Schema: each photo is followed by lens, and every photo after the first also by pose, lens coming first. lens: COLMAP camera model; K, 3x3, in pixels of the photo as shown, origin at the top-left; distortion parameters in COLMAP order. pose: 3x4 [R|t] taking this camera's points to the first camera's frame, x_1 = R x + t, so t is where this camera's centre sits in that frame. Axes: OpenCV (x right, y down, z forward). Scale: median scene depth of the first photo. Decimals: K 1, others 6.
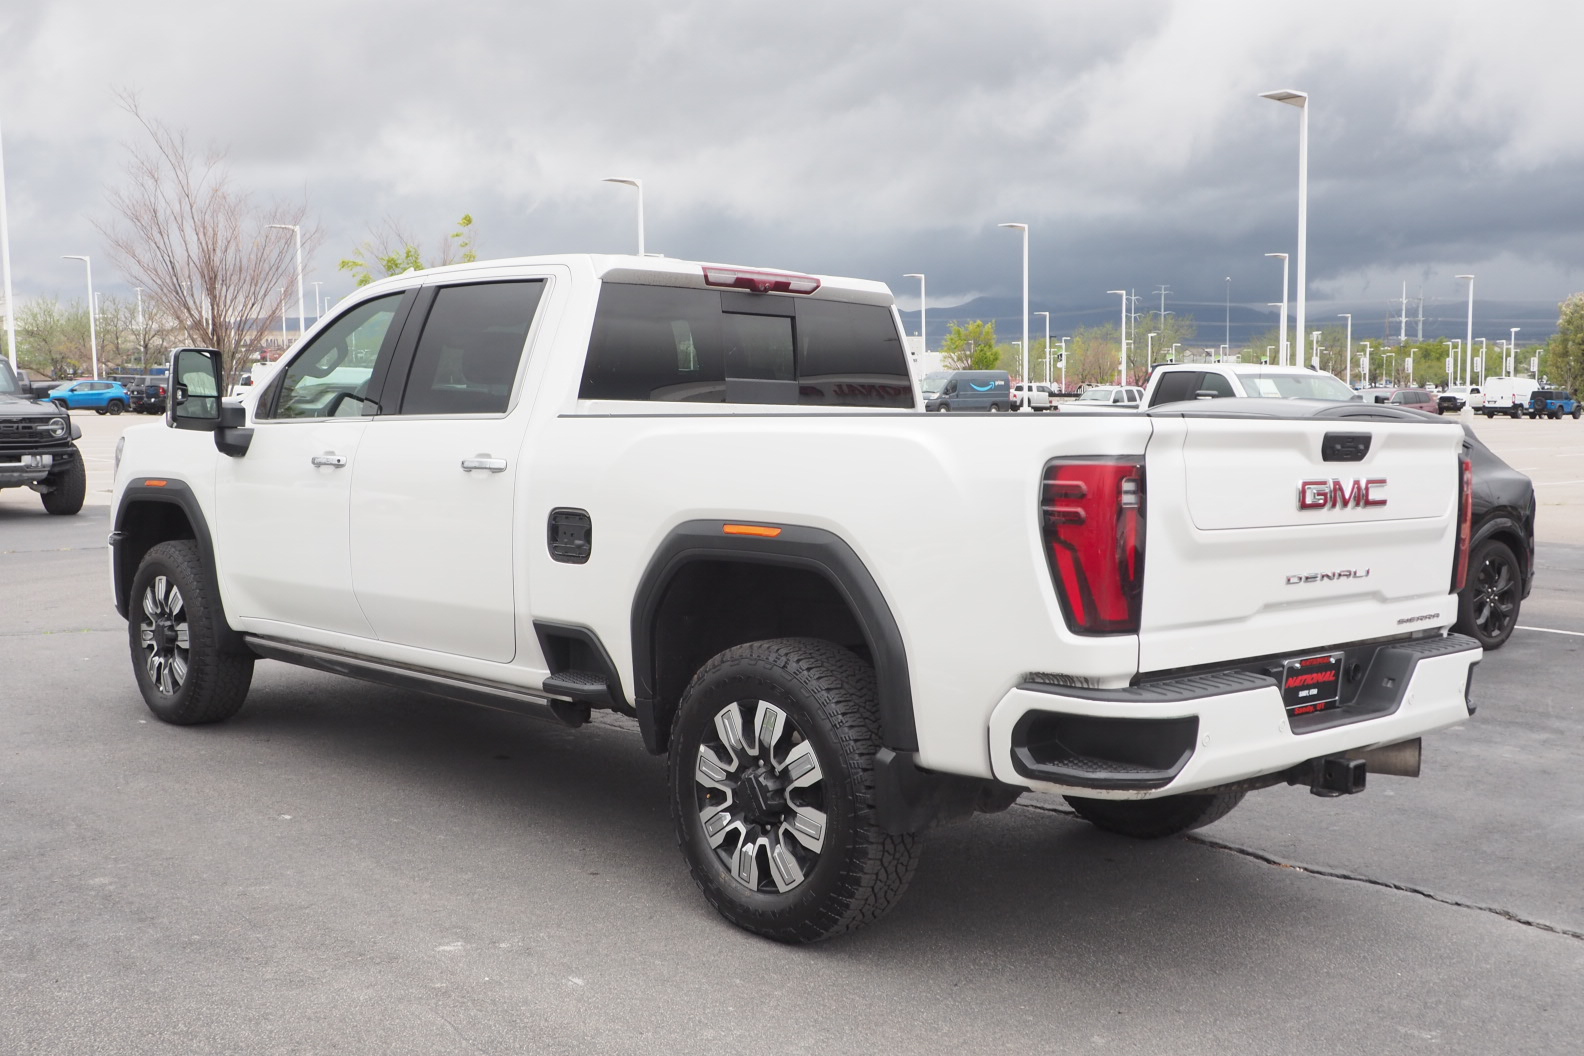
lens RADIAL K [[1713.1, 0, 792.0], [0, 1713.1, 528.0], [0, 0, 1]] dist [-0.014950, -0.011341]
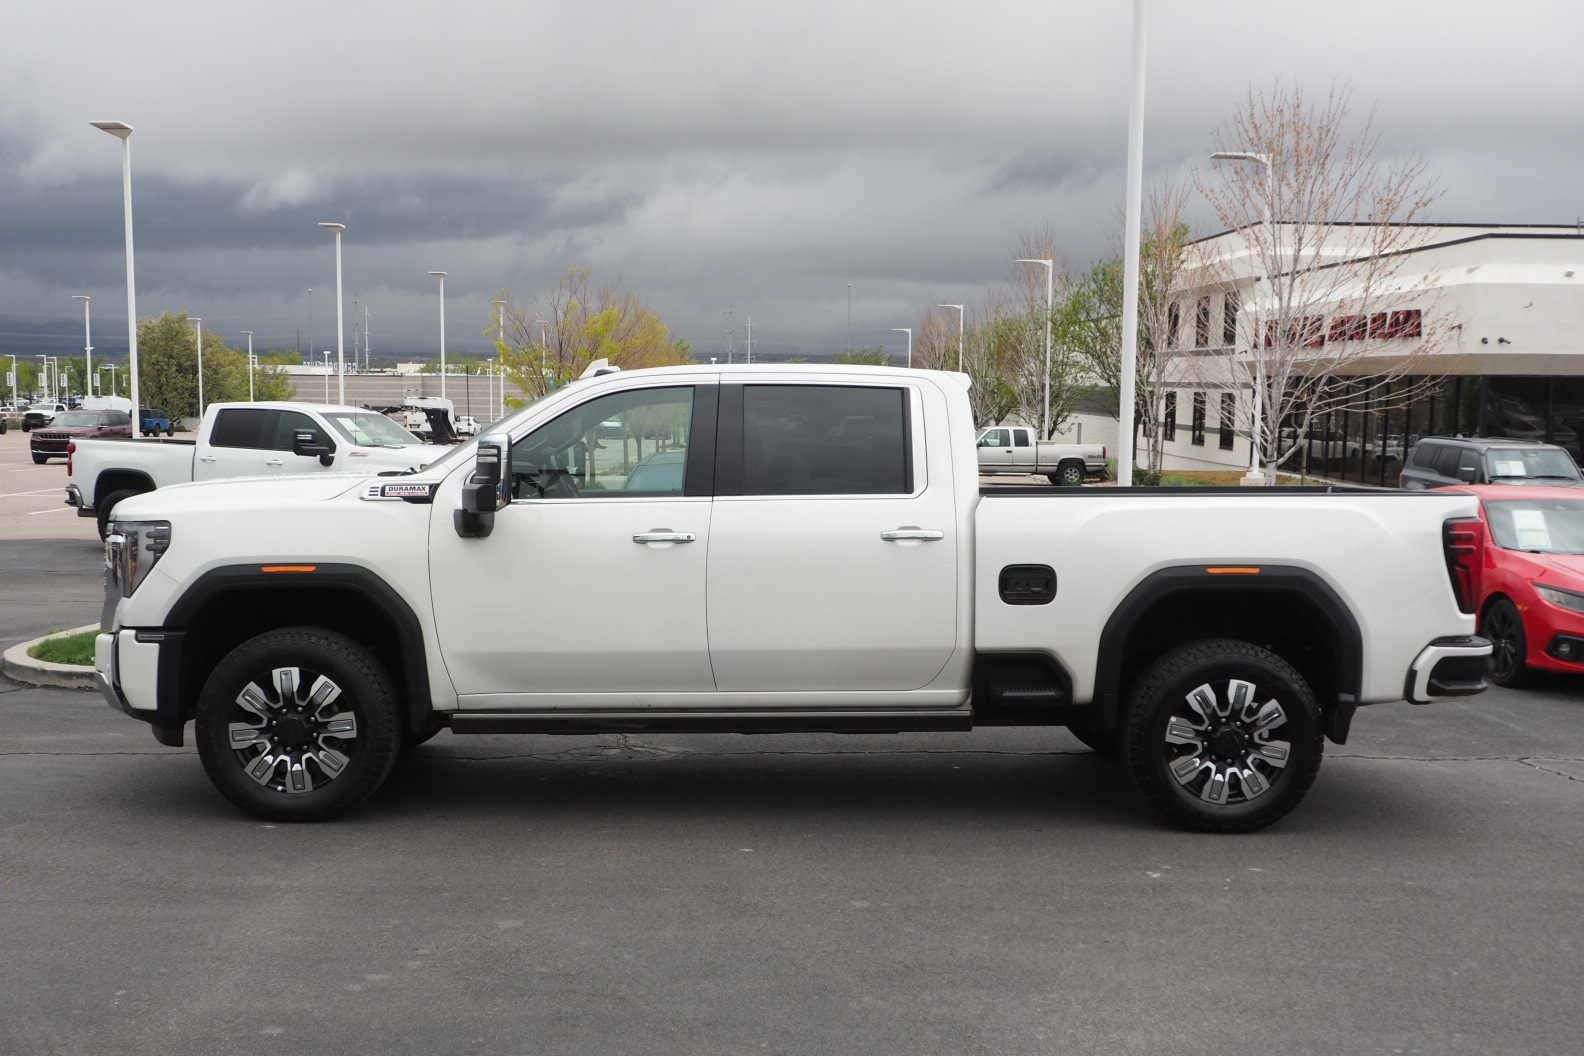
lens RADIAL K [[1713.1, 0, 792.0], [0, 1713.1, 528.0], [0, 0, 1]] dist [-0.014950, -0.011341]
pose [[0.656347, -0.044355, 0.753154, -1.449164], [0.048904, 0.998672, 0.016195, -0.081717], [-0.752873, 0.026203, 0.657644, 0.277007]]
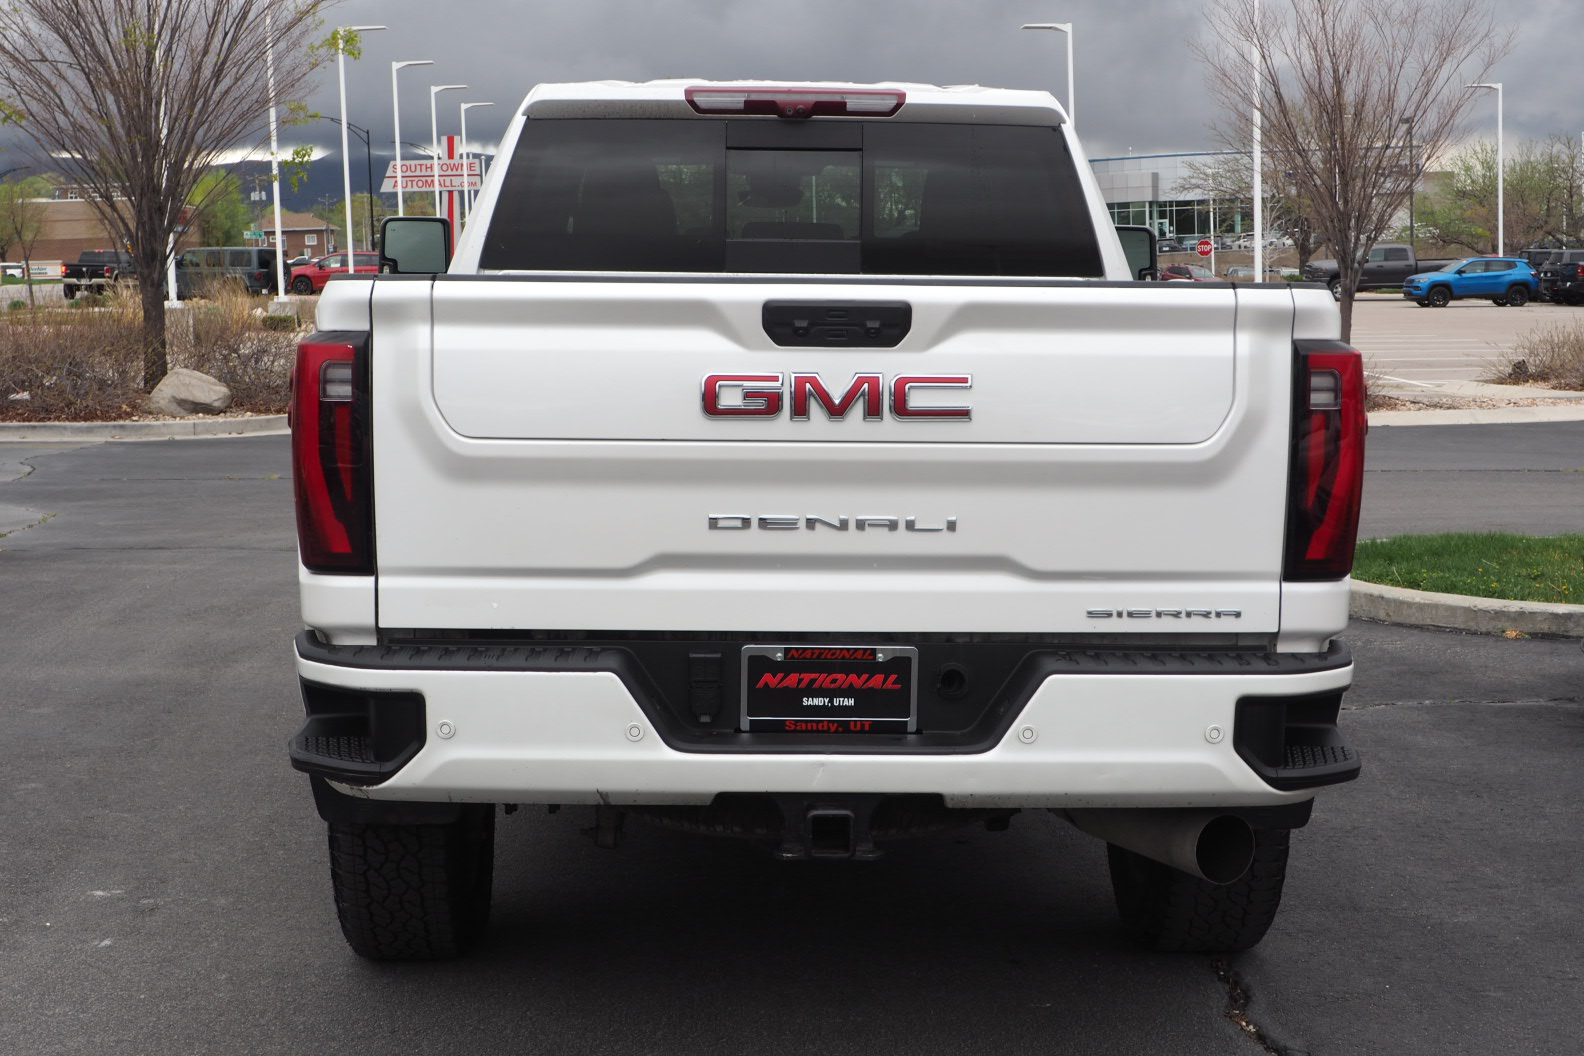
lens RADIAL K [[2518.3, 0, 792.0], [0, 2518.3, 528.0], [0, 0, 1]] dist [-0.009666, 0.021458]
pose [[0.744130, 0.054791, -0.665784, 0.906396], [-0.040775, 0.998498, 0.036599, -0.004494], [0.666790, -0.000087, 0.745246, 0.267604]]
